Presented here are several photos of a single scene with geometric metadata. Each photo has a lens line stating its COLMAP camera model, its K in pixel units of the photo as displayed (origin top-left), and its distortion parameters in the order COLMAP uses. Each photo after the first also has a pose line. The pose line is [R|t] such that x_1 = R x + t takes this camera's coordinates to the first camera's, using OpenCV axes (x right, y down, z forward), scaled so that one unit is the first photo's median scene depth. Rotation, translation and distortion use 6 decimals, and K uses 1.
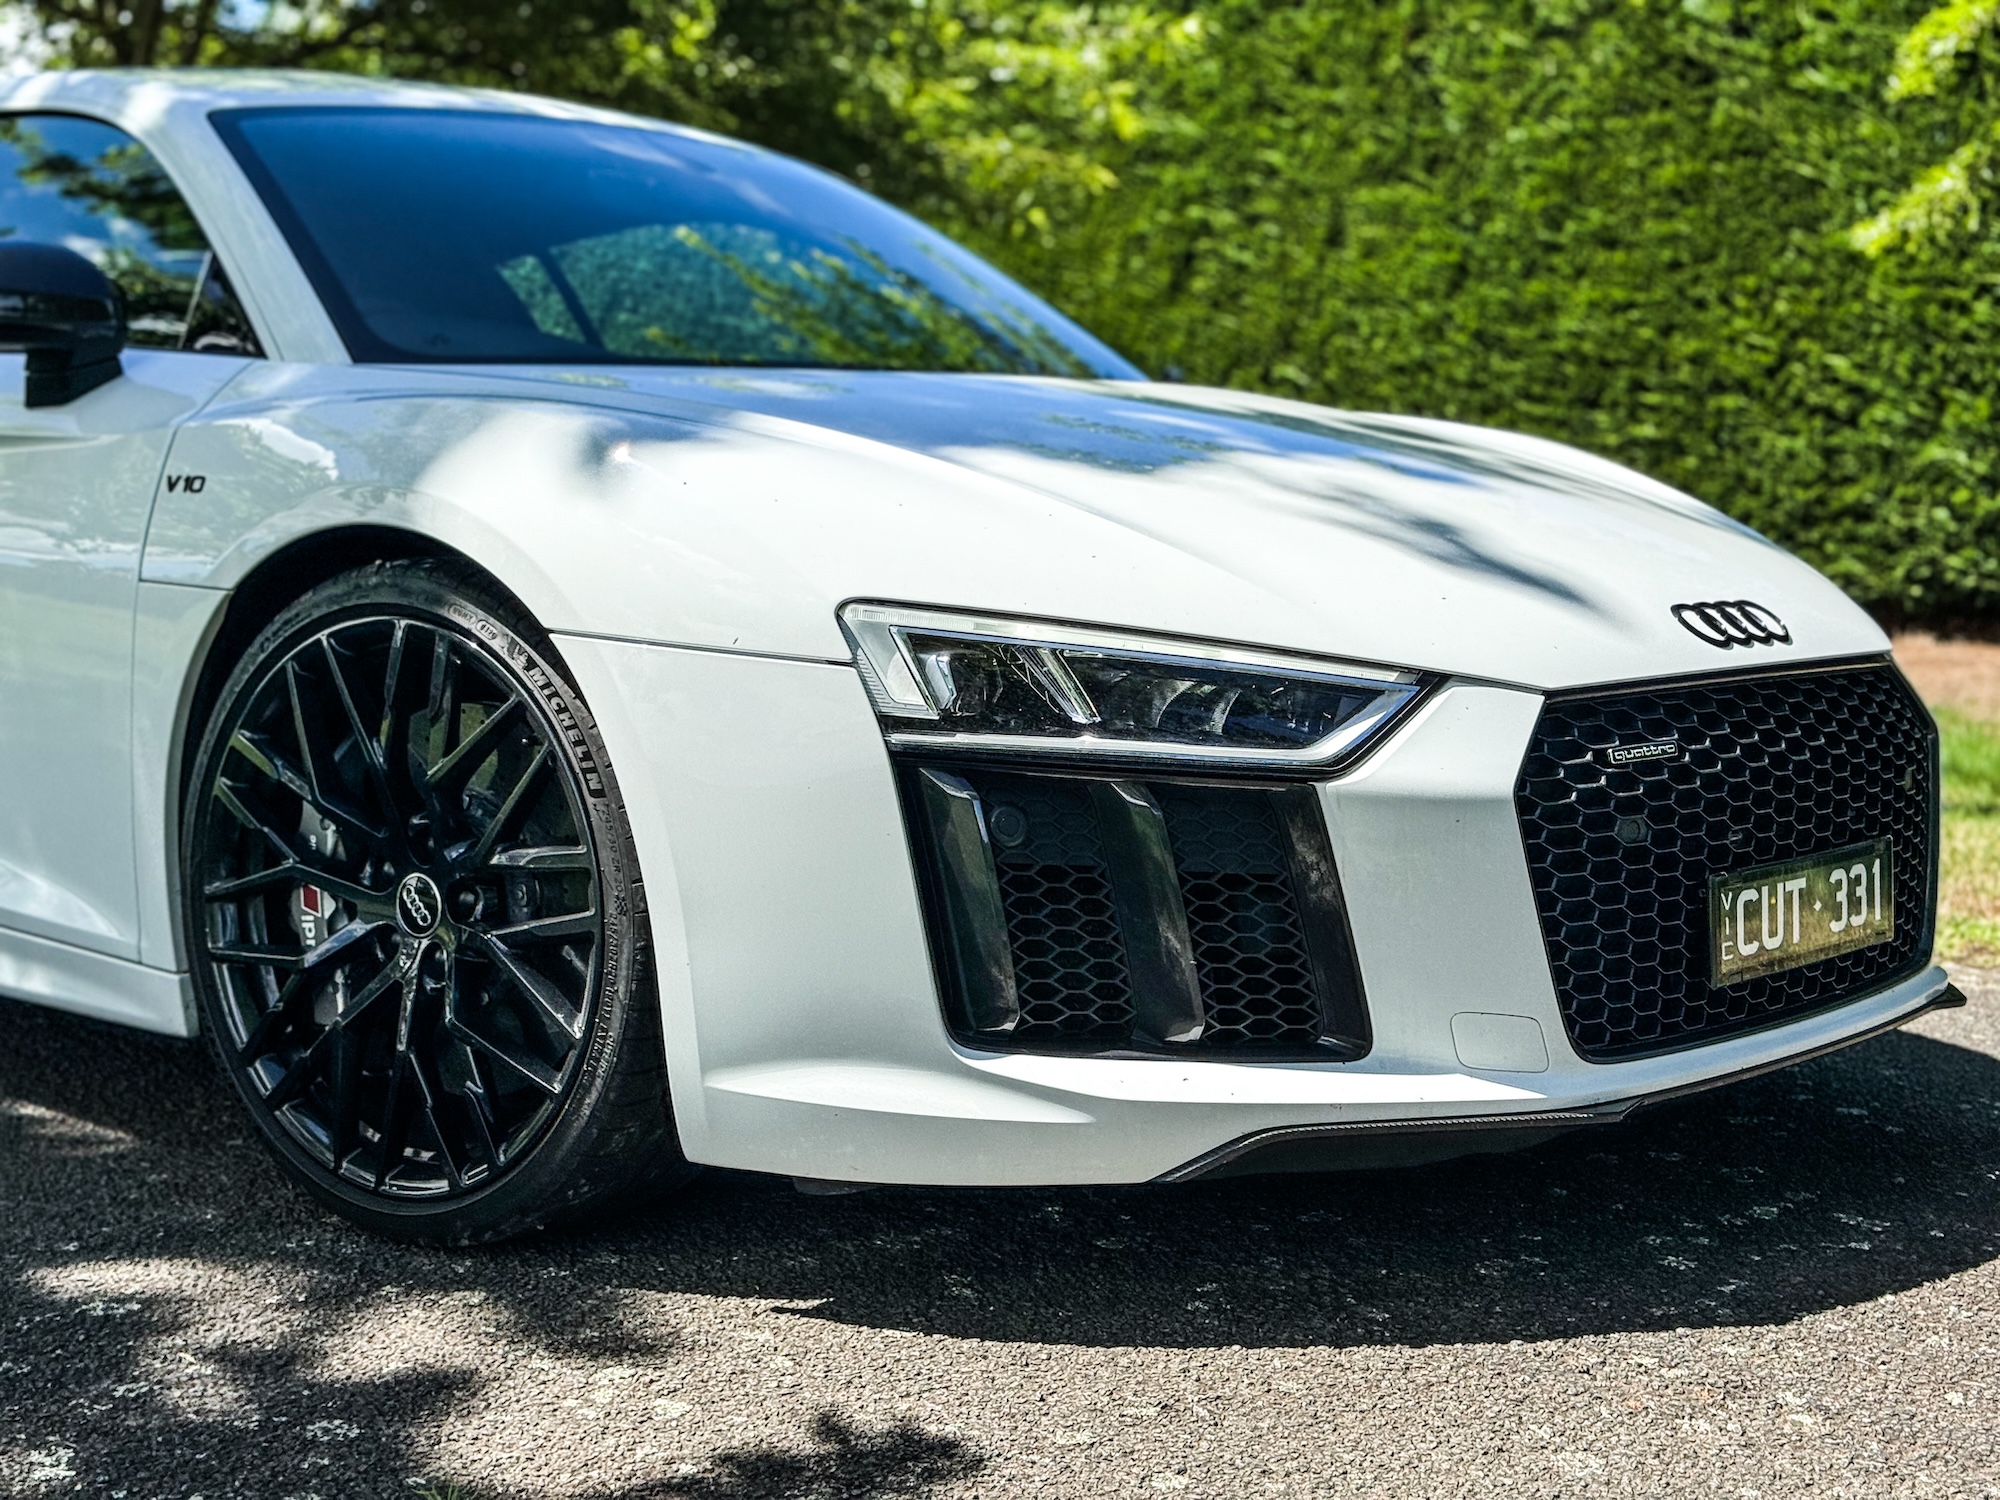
lens RADIAL K [[2792.5, 0, 1040.7], [0, 2792.5, 791.6], [0, 0, 1]] dist [0.152211, -0.178319]
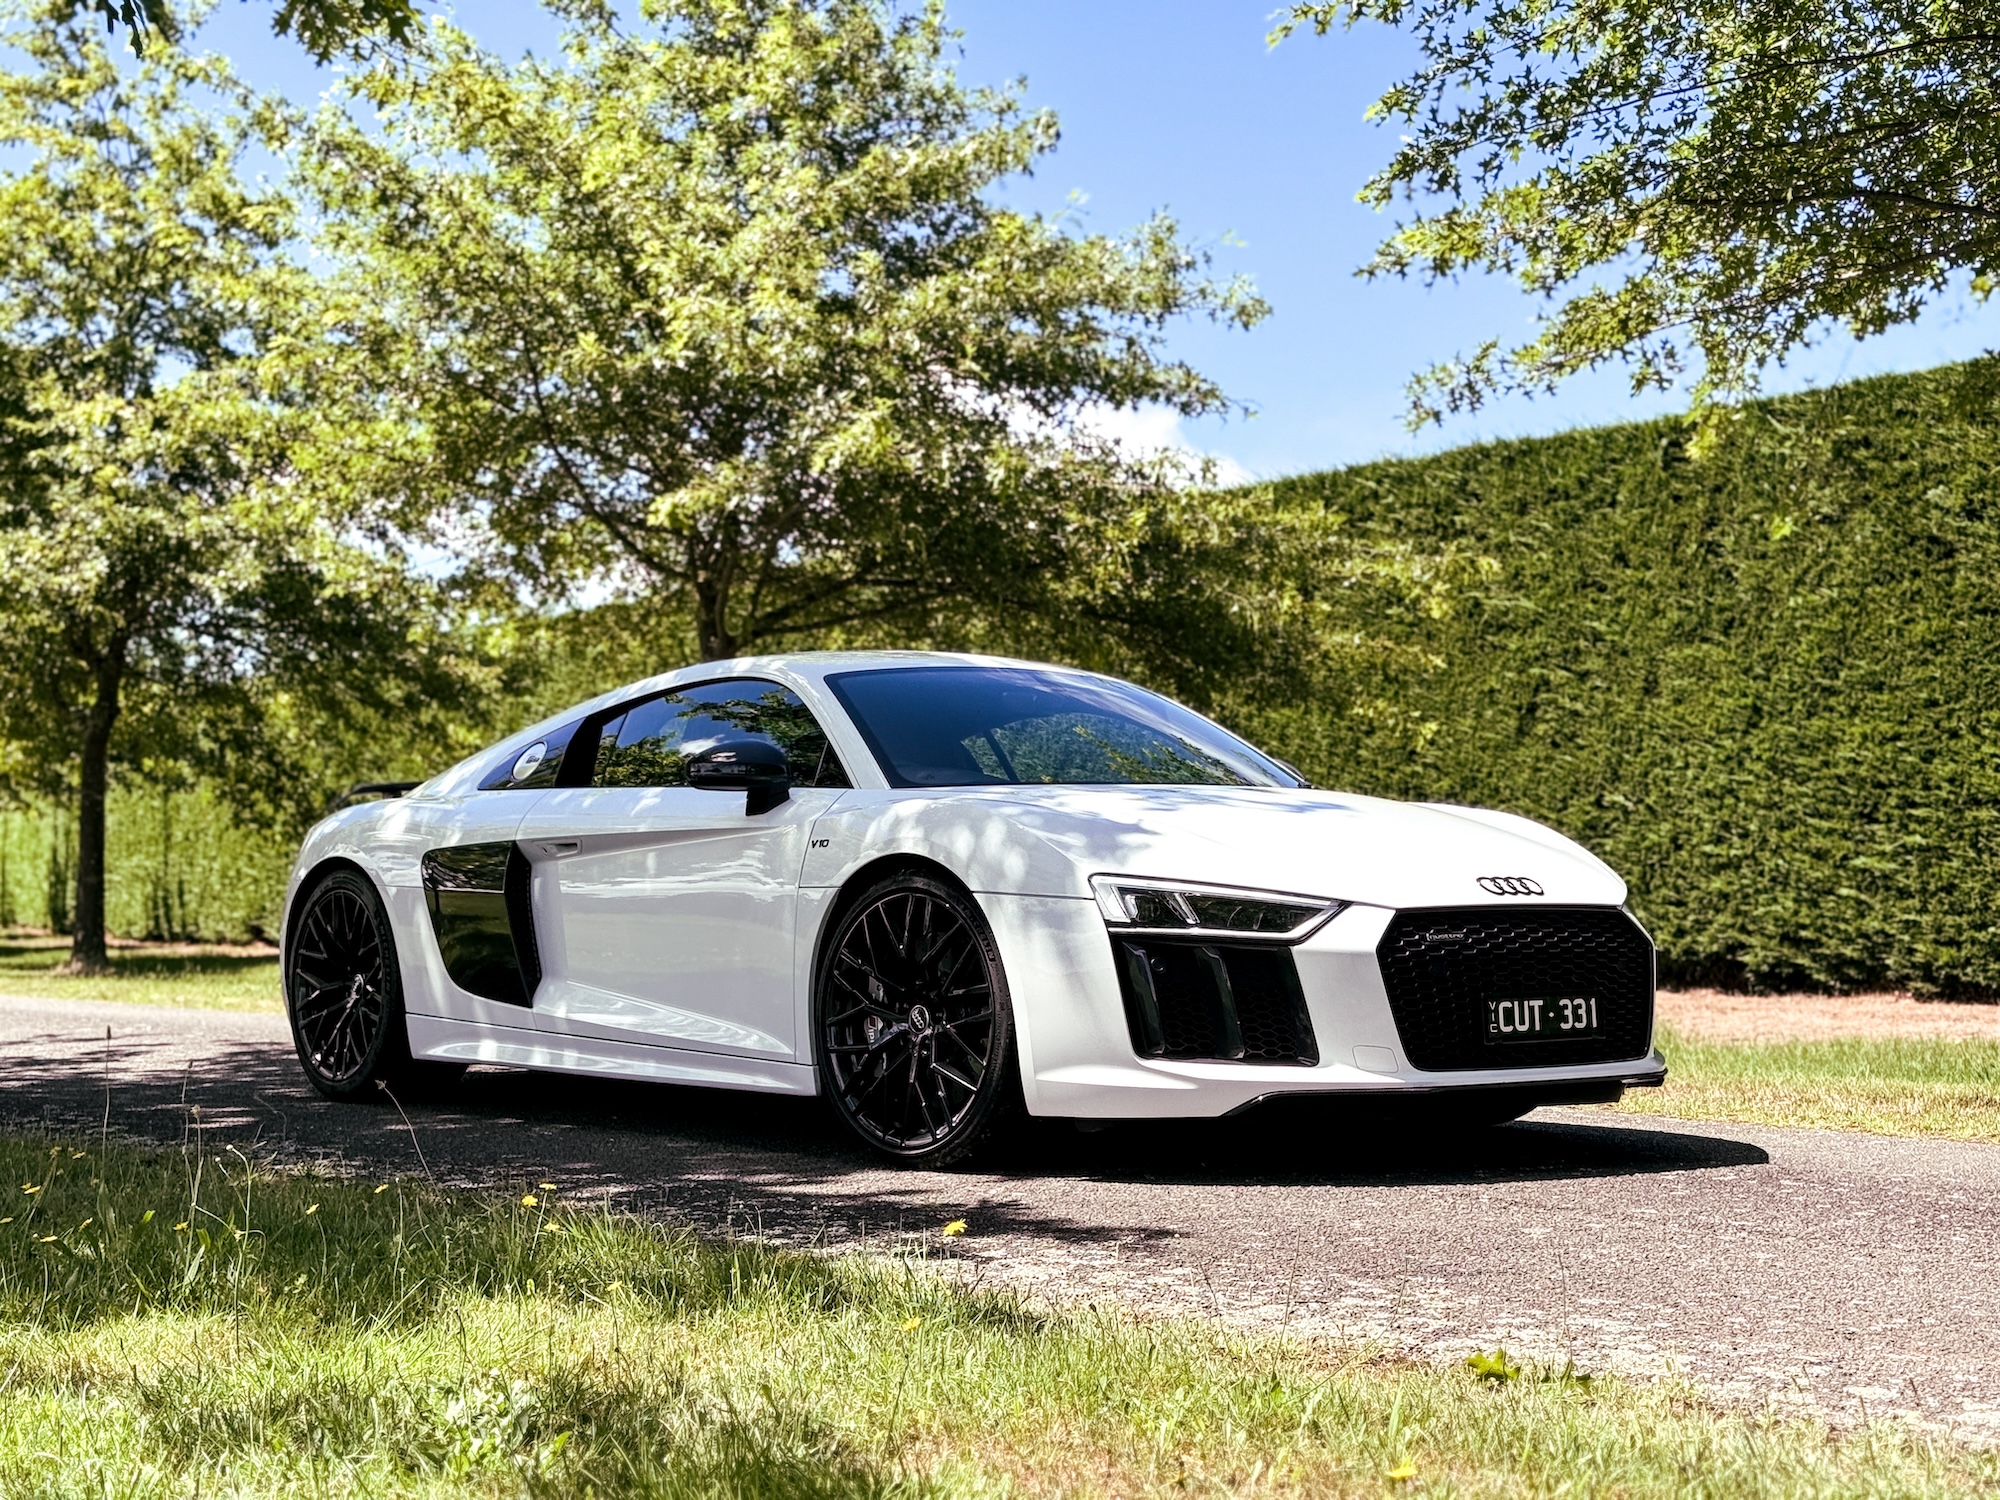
lens RADIAL K [[2792.5, 0, 1040.7], [0, 2792.5, 791.6], [0, 0, 1]] dist [0.152211, -0.178319]
pose [[0.985915, -0.029570, -0.164610, 0.050795], [0.003059, 0.987269, -0.159029, 0.043516], [0.167216, 0.156286, 0.973454, -0.242920]]
